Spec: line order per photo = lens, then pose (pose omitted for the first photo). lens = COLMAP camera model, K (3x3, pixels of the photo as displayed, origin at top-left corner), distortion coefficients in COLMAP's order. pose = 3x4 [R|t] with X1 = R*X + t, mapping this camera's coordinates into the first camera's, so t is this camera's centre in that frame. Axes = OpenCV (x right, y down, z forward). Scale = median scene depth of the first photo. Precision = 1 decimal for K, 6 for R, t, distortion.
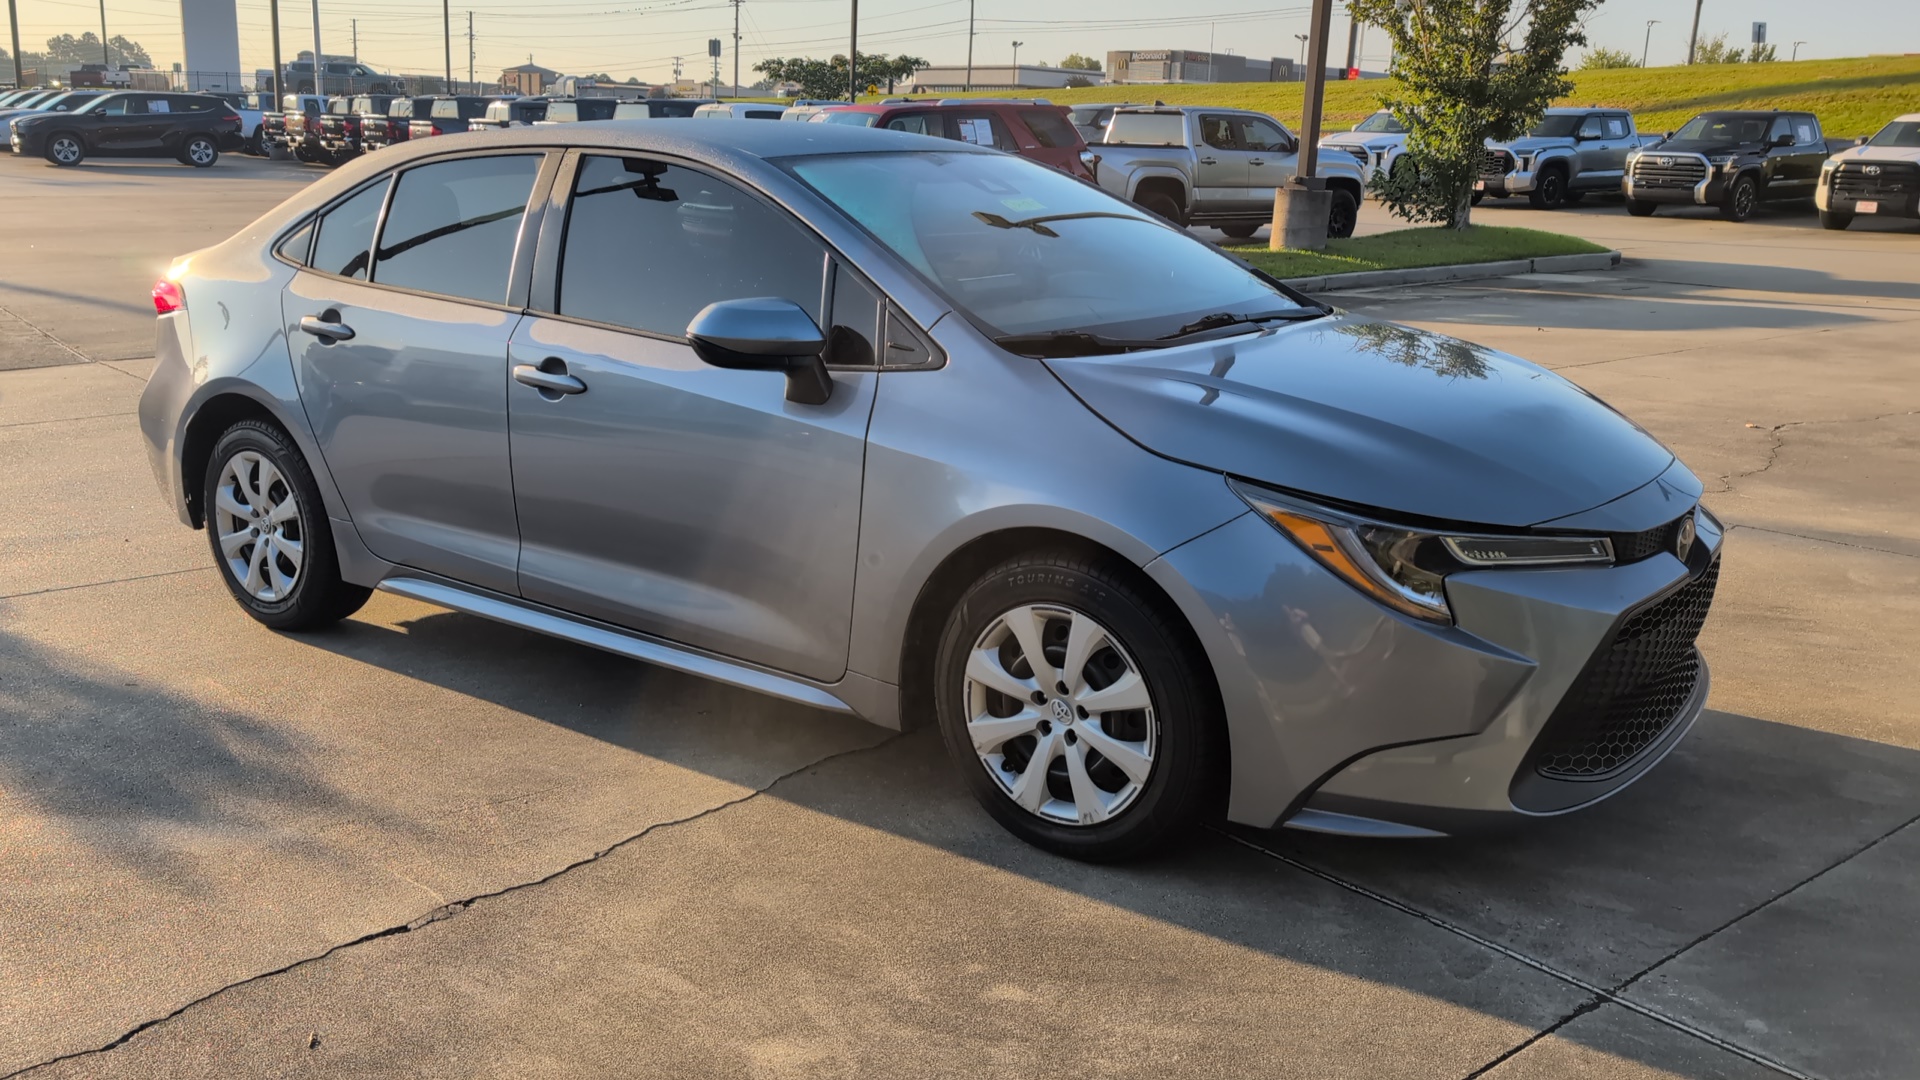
lens RADIAL K [[1601.1, 0, 965.4], [0, 1601.1, 535.8], [0, 0, 1]] dist [0.020282, -0.014386]
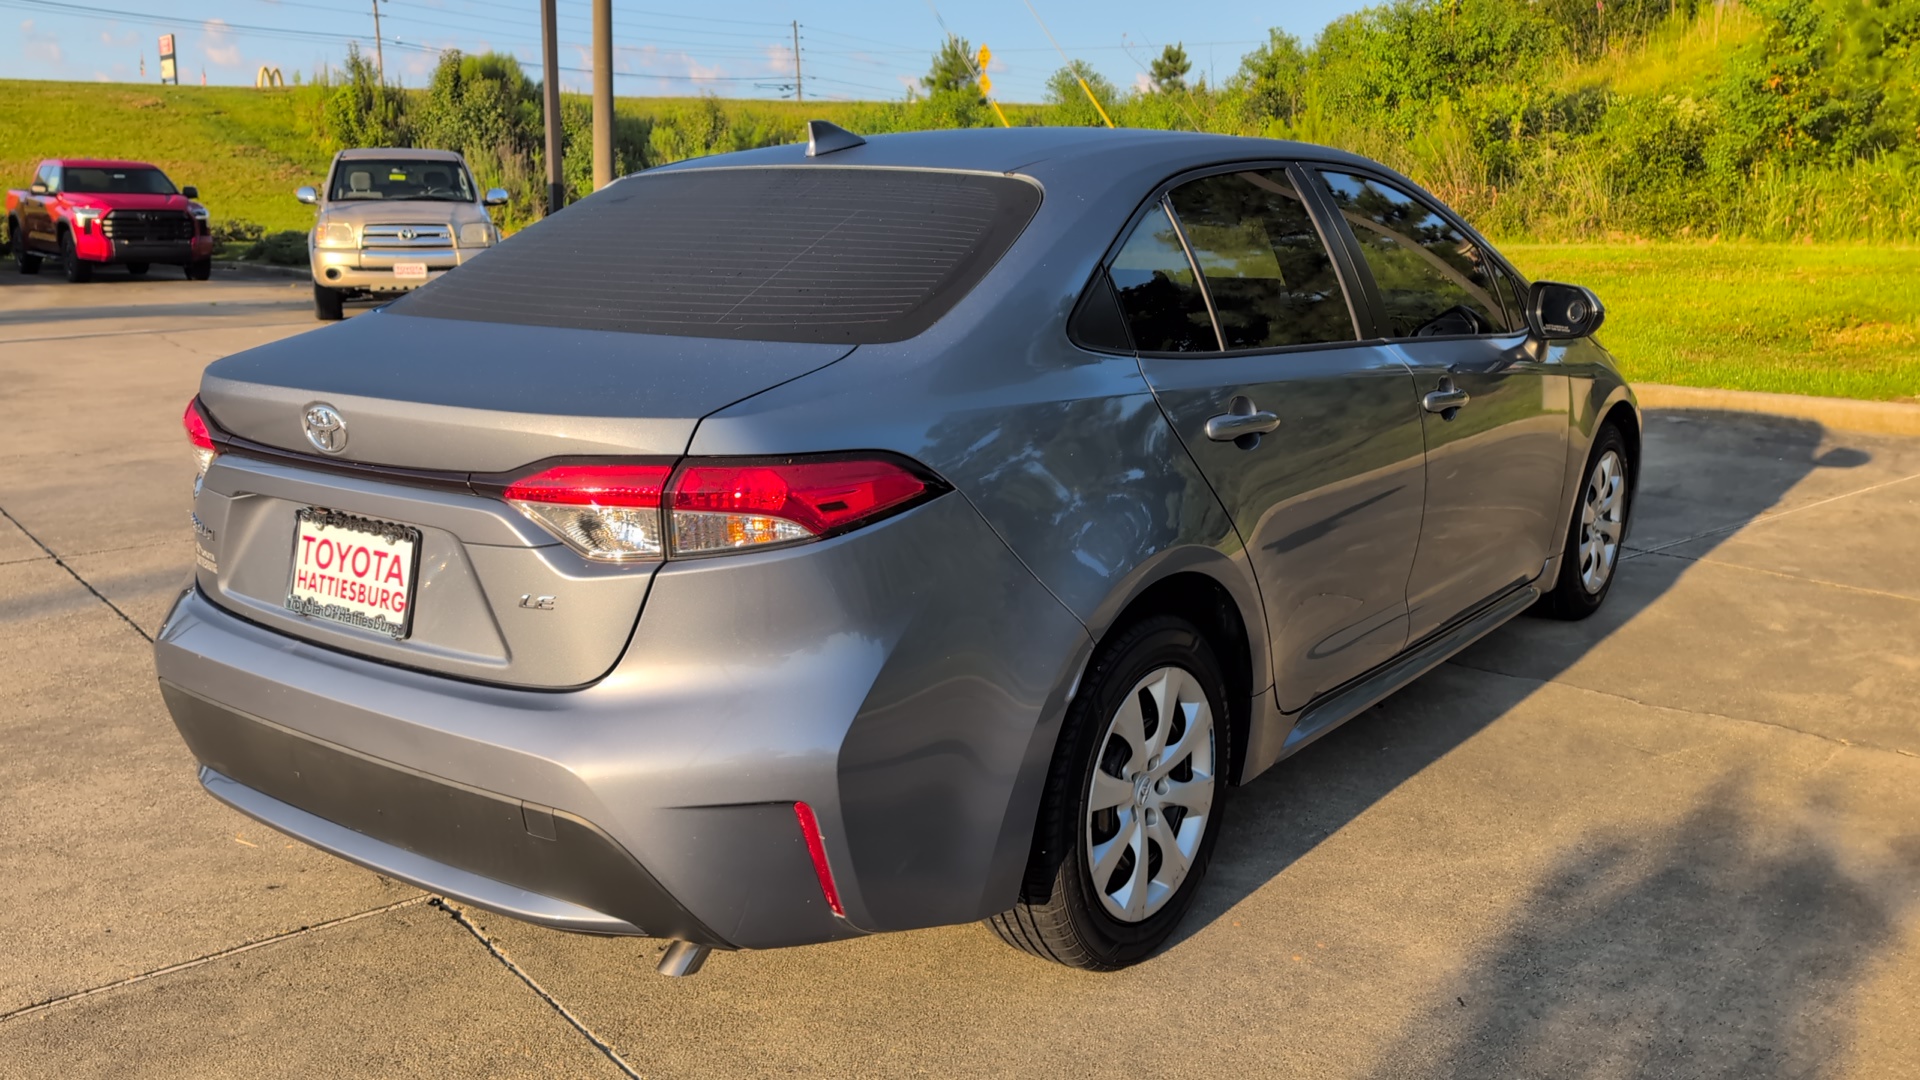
lens RADIAL K [[1601.1, 0, 965.4], [0, 1601.1, 535.8], [0, 0, 1]] dist [0.020282, -0.014386]
pose [[0.021698, -0.213308, 0.976744, -1.215816], [0.253473, 0.946227, 0.201012, -0.281839], [-0.967099, 0.243216, 0.074599, 1.215096]]
